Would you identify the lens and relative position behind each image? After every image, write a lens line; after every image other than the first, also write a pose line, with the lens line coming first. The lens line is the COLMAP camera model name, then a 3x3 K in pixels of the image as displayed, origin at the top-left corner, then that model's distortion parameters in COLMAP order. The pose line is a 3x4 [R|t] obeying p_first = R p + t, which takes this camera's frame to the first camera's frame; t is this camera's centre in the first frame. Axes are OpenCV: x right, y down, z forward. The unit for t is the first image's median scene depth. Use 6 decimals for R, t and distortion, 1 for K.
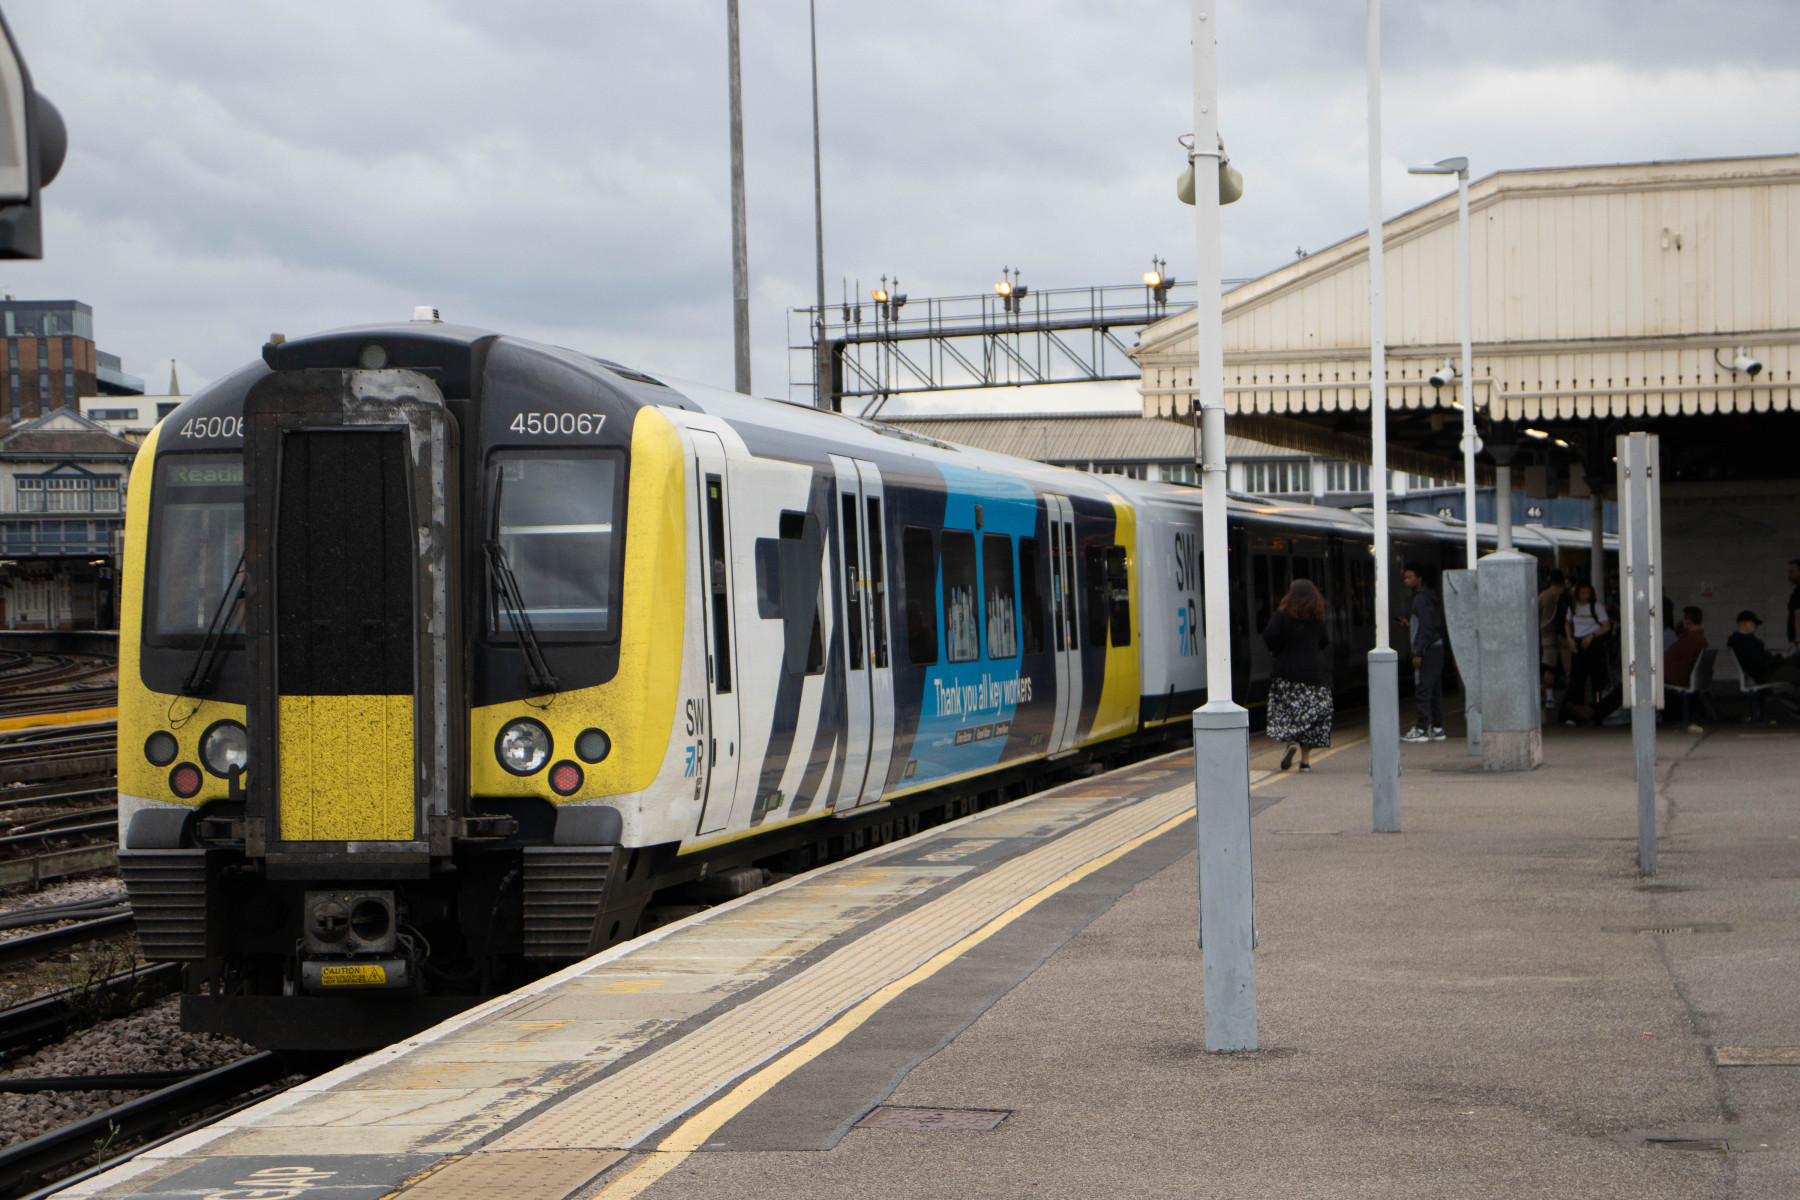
lens RADIAL K [[3999.2, 0, 900.0], [0, 3999.2, 600.0], [0, 0, 1]] dist [0.313964, 0.024013]
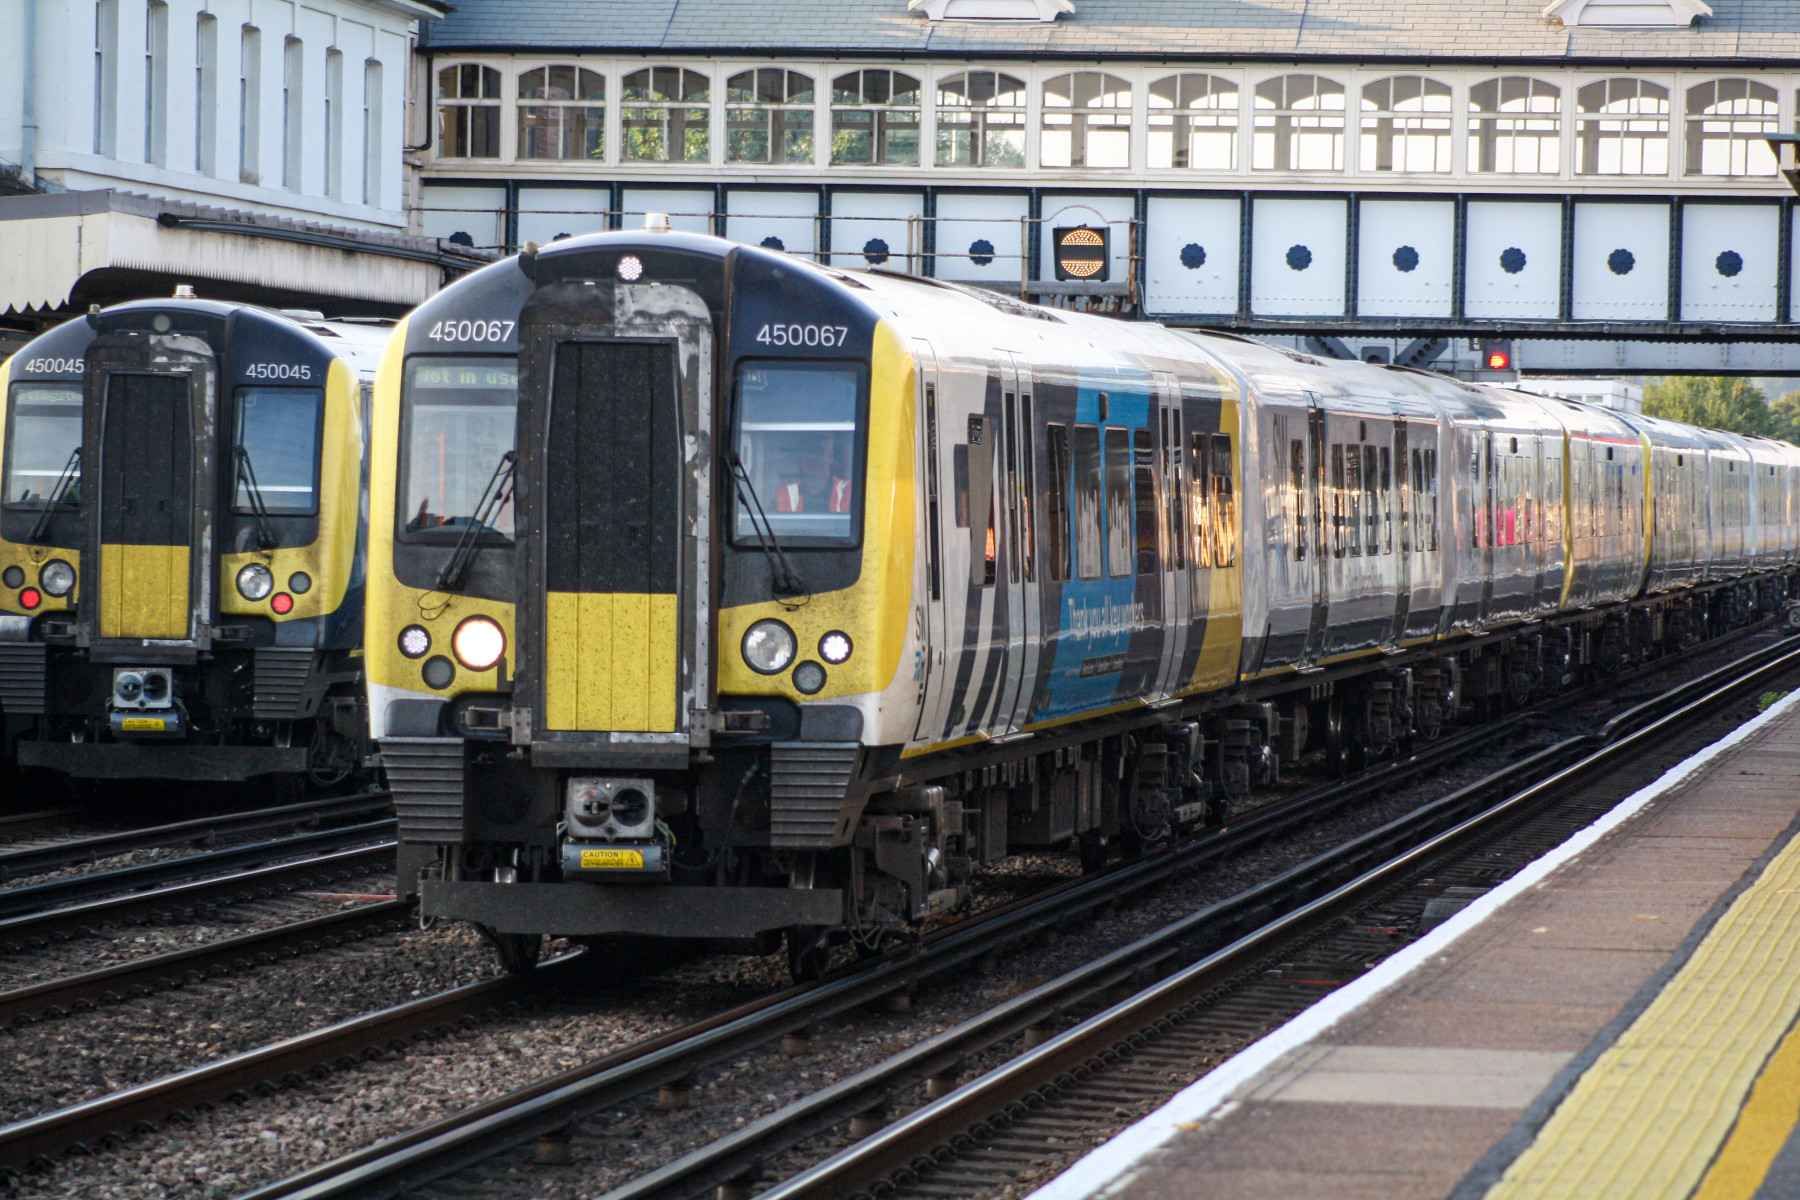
lens RADIAL K [[9351.7, 0, 900.0], [0, 9351.7, 600.0], [0, 0, 1]] dist [-0.547754, -2.338827]
pose [[0.998222, 0.020961, 0.055803, -0.195168], [-0.021739, 0.999674, 0.013382, -0.008684], [-0.055504, -0.014572, 0.998352, -1.419304]]
